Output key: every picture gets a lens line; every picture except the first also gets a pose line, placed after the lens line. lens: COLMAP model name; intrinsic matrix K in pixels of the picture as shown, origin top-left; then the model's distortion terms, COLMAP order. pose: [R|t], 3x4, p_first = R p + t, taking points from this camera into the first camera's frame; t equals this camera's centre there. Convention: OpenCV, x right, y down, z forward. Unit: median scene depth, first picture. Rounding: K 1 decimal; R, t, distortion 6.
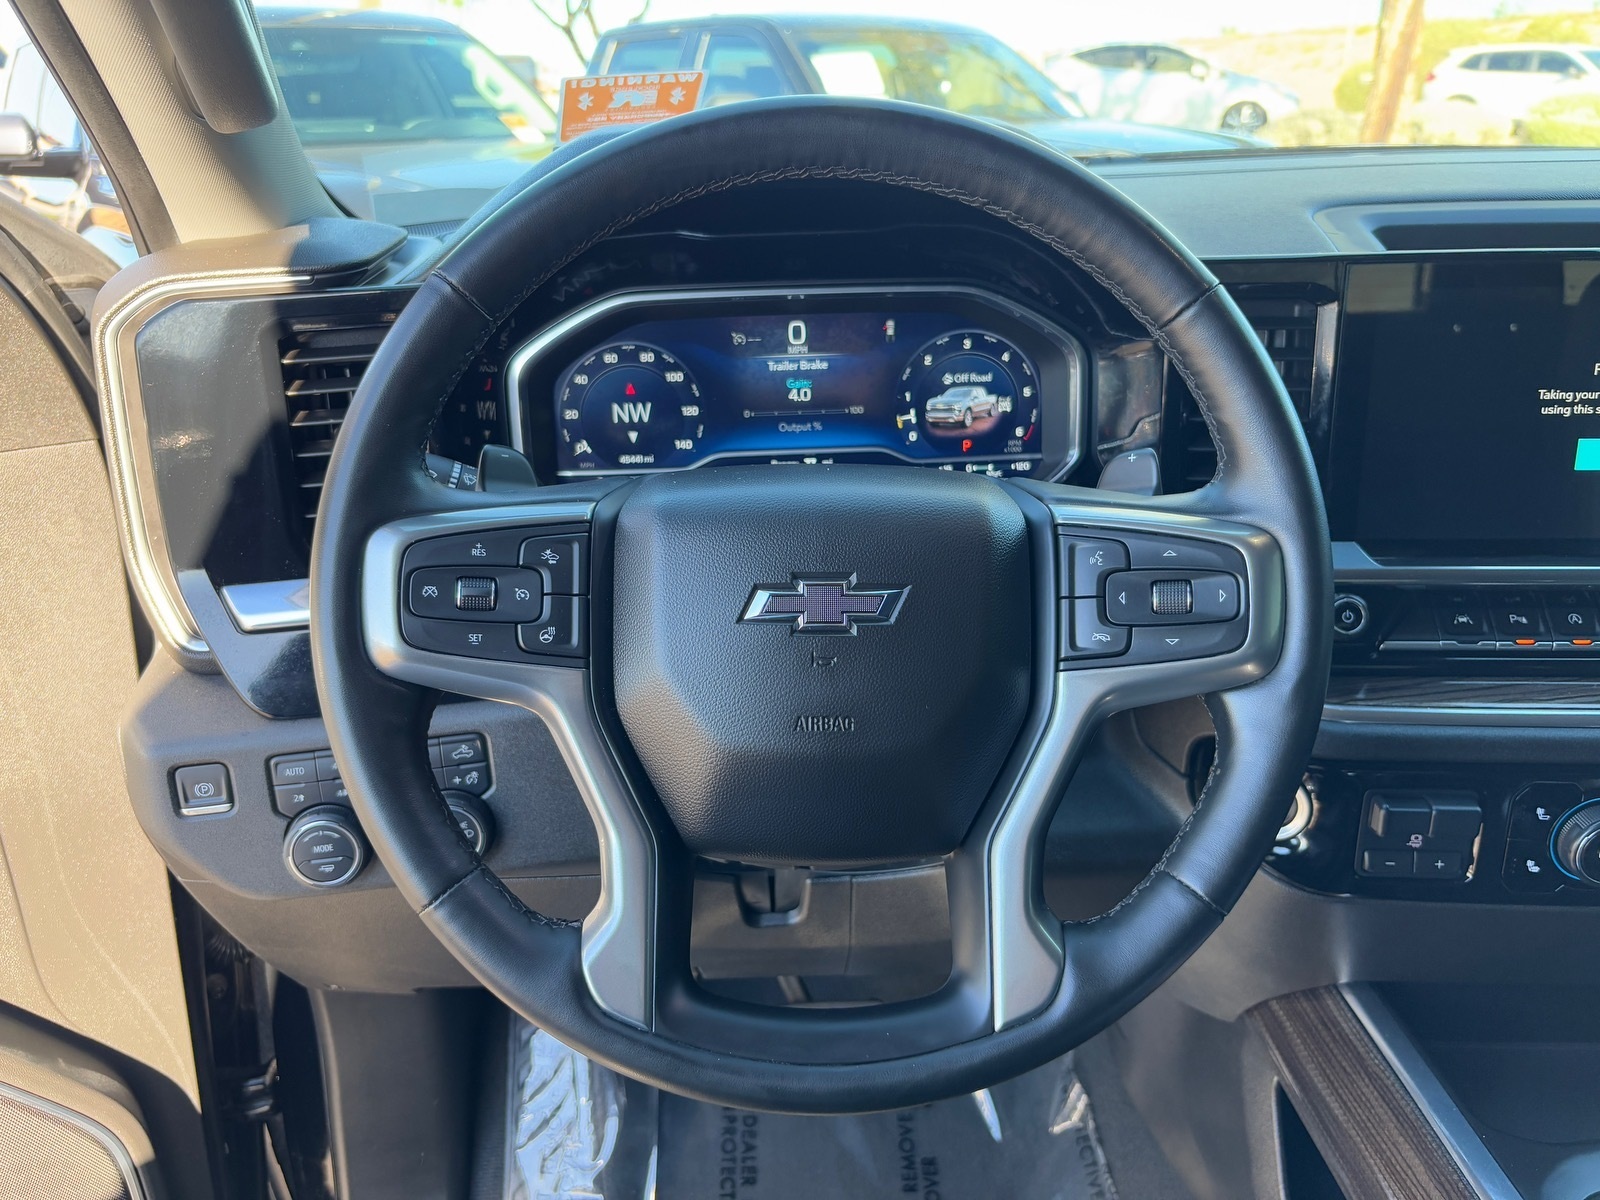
lens RADIAL K [[1230.1, 0, 793.0], [0, 1230.1, 598.2], [0, 0, 1]] dist [0.067611, -0.111385]
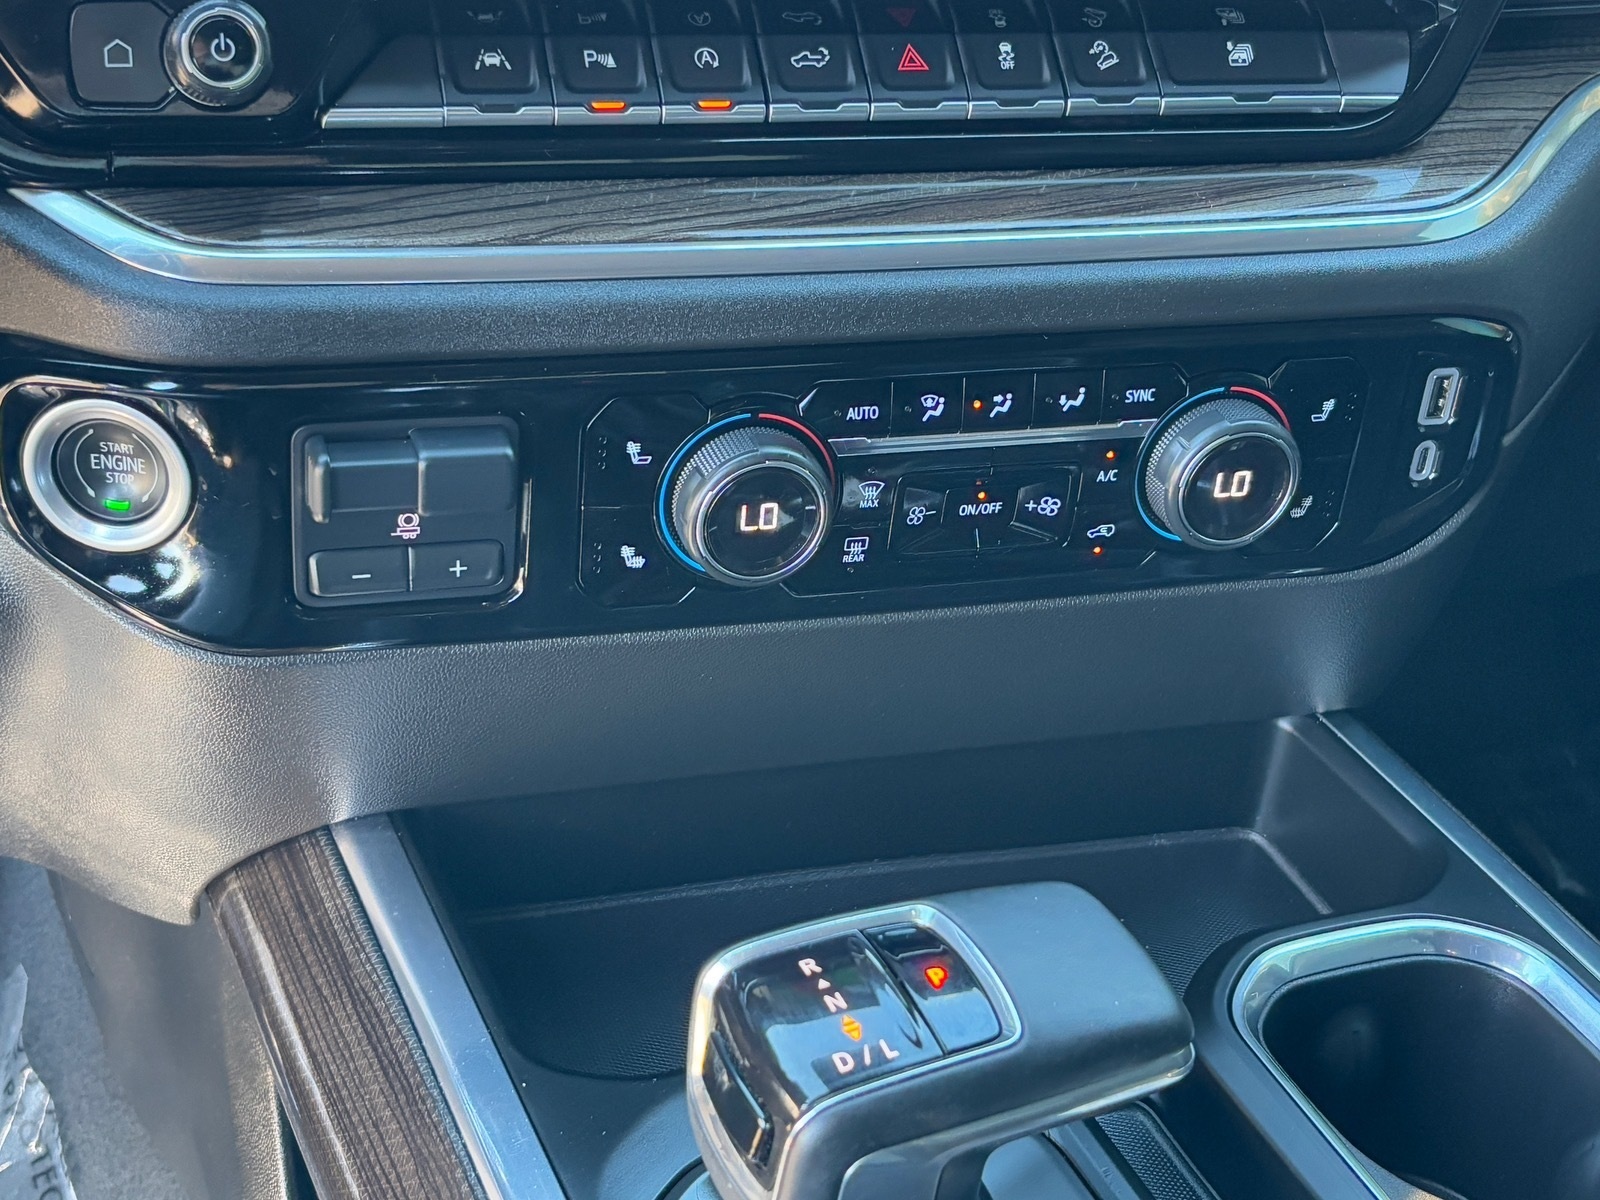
lens RADIAL K [[2292.8, 0, 773.9], [0, 2292.8, 596.2], [0, 0, 1]] dist [0.252180, -1.088654]
pose [[0.920170, -0.092035, 0.380547, 0.252054], [0.019902, 0.981717, 0.189303, 0.047288], [-0.391012, -0.166617, 0.905179, 0.103840]]
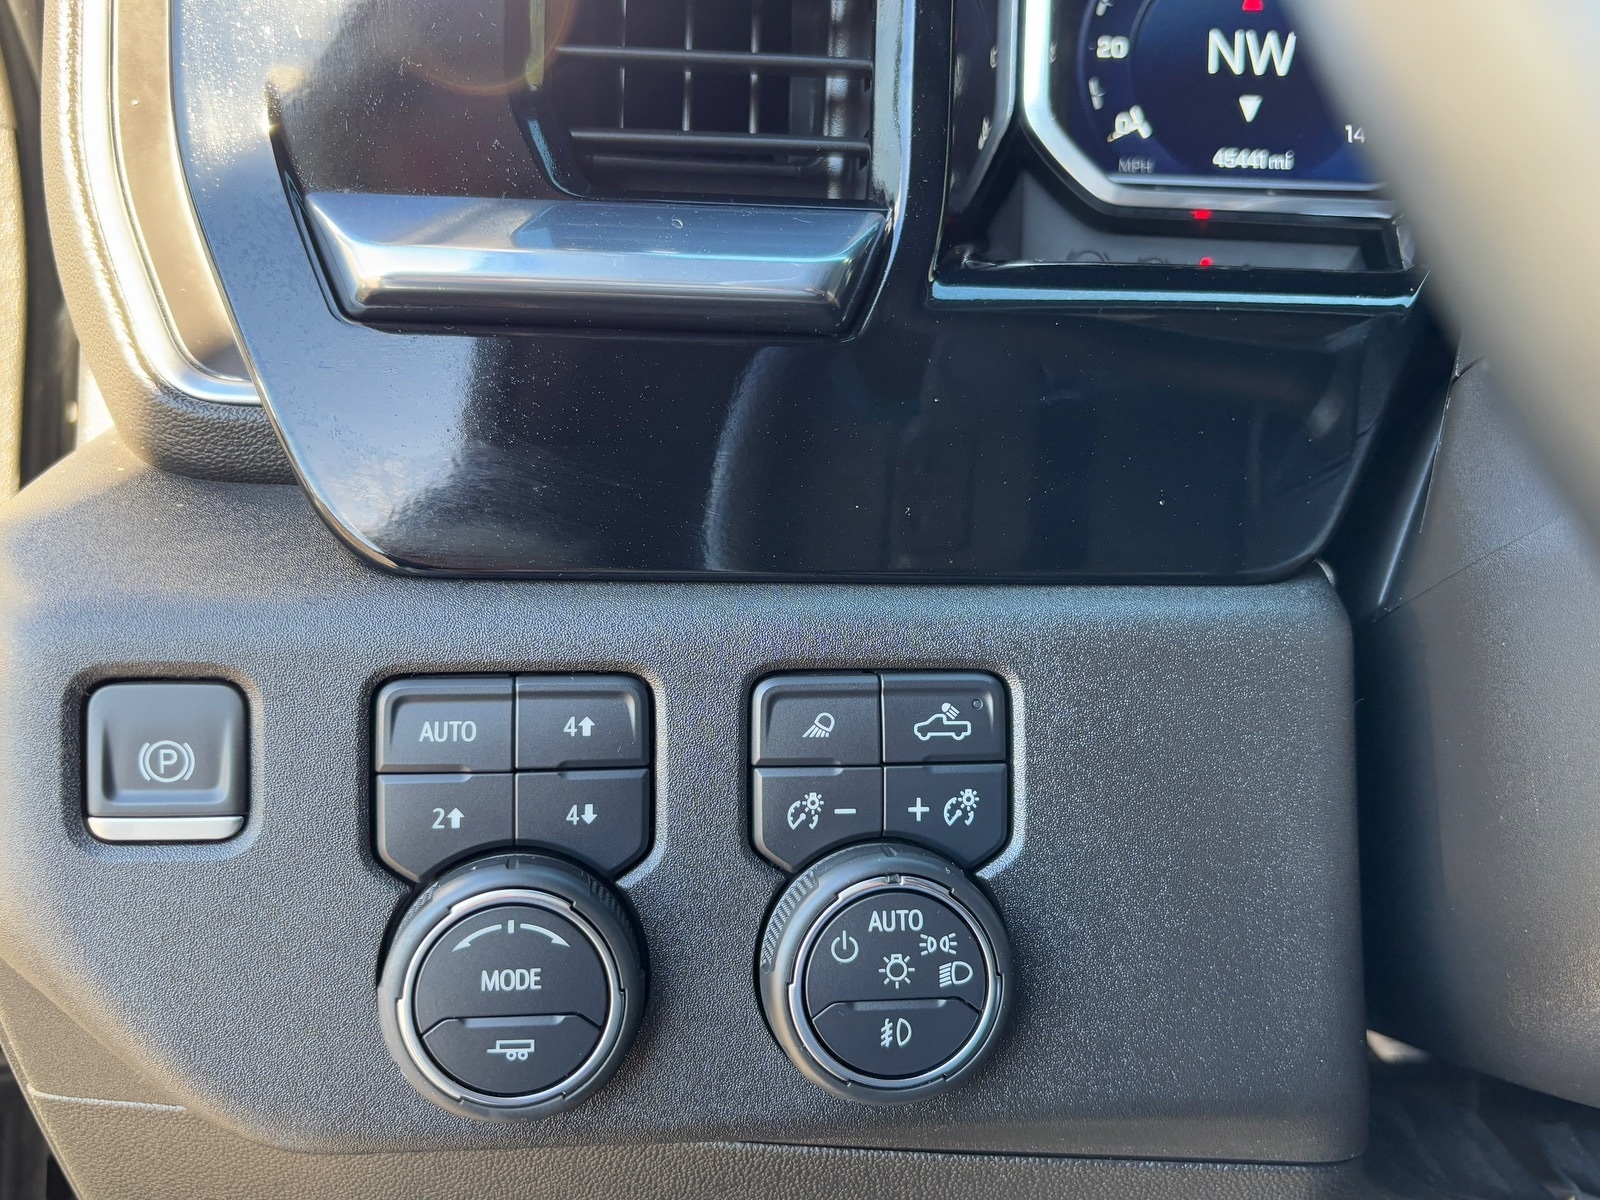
lens RADIAL K [[1494.2, 0, 800.0], [0, 1494.2, 600.0], [0, 0, 1]] dist [-0.004112, -0.007079]
pose [[0.997350, 0.068484, -0.024550, -0.264508], [-0.072144, 0.974506, -0.212448, 0.159620], [0.009375, 0.213656, 0.976864, 0.534757]]
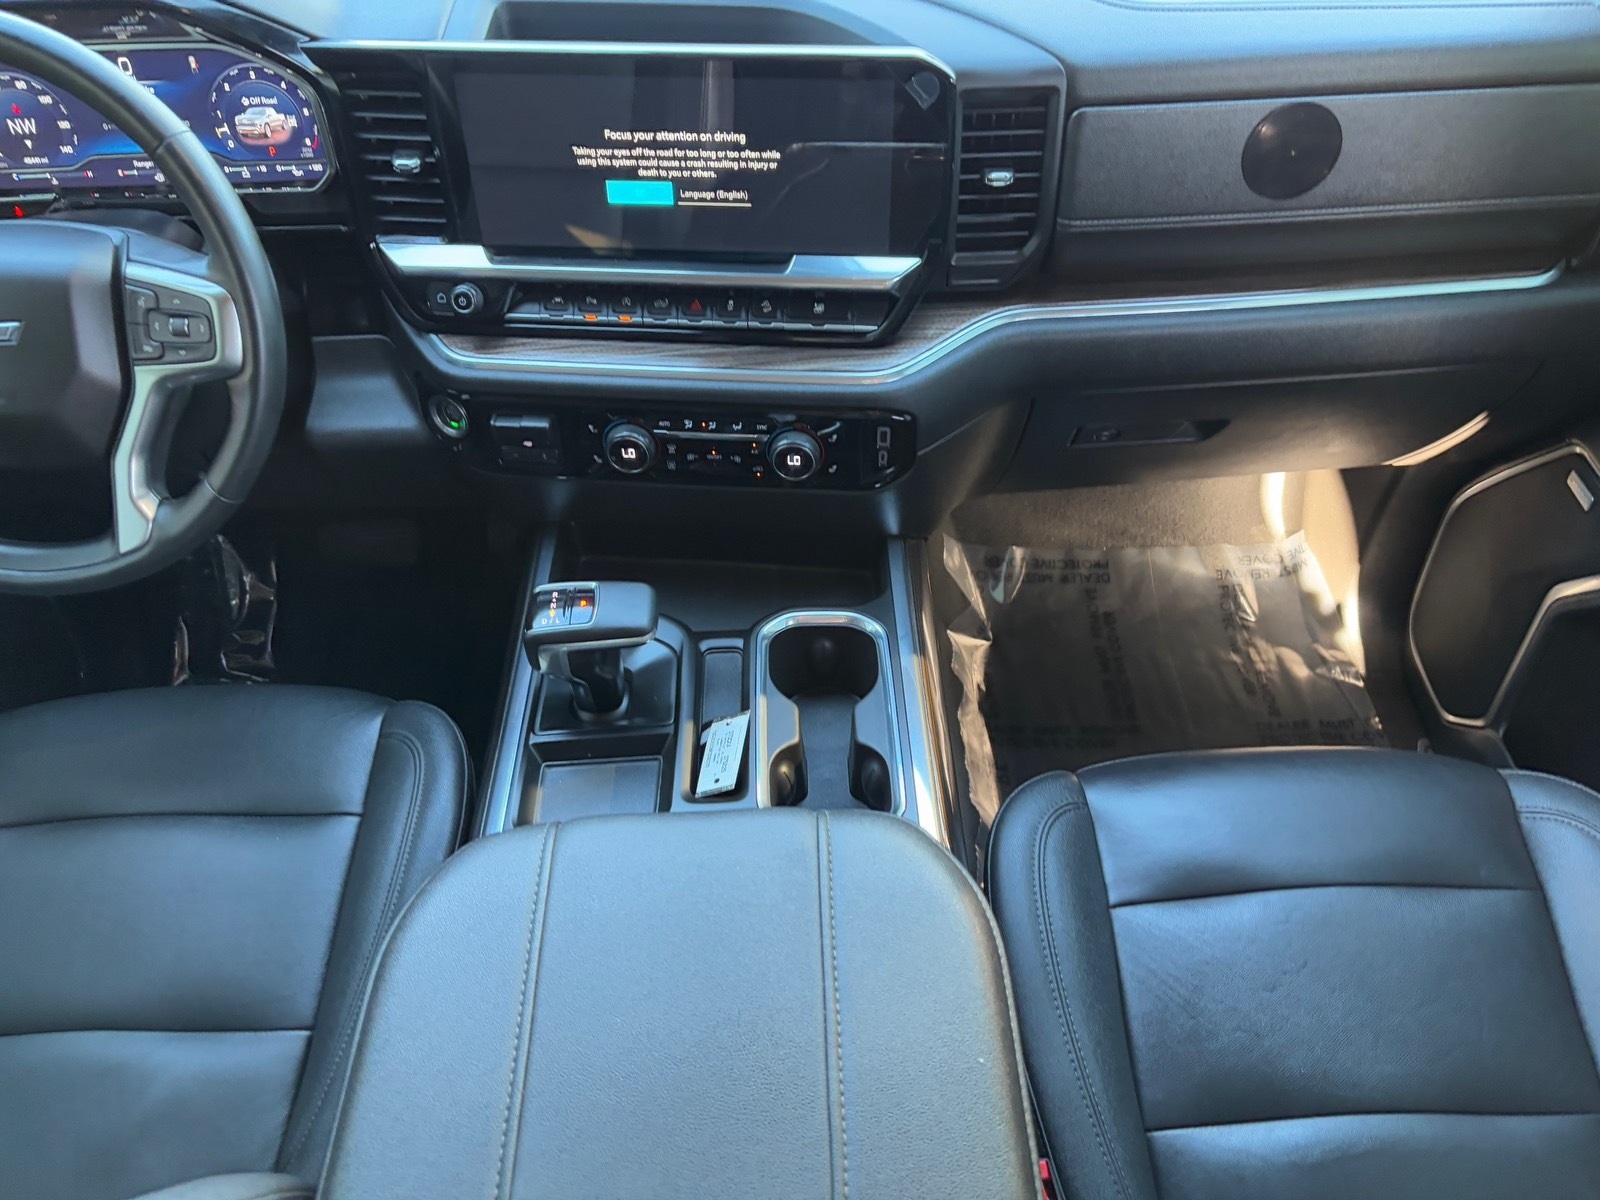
lens RADIAL K [[1207.7, 0, 793.2], [0, 1207.7, 609.4], [0, 0, 1]] dist [0.055529, -0.071505]
pose [[0.999909, 0.012680, -0.004666, 0.754885], [-0.009746, 0.916049, 0.400947, -0.212314], [0.009358, -0.400865, 0.916089, -0.467001]]
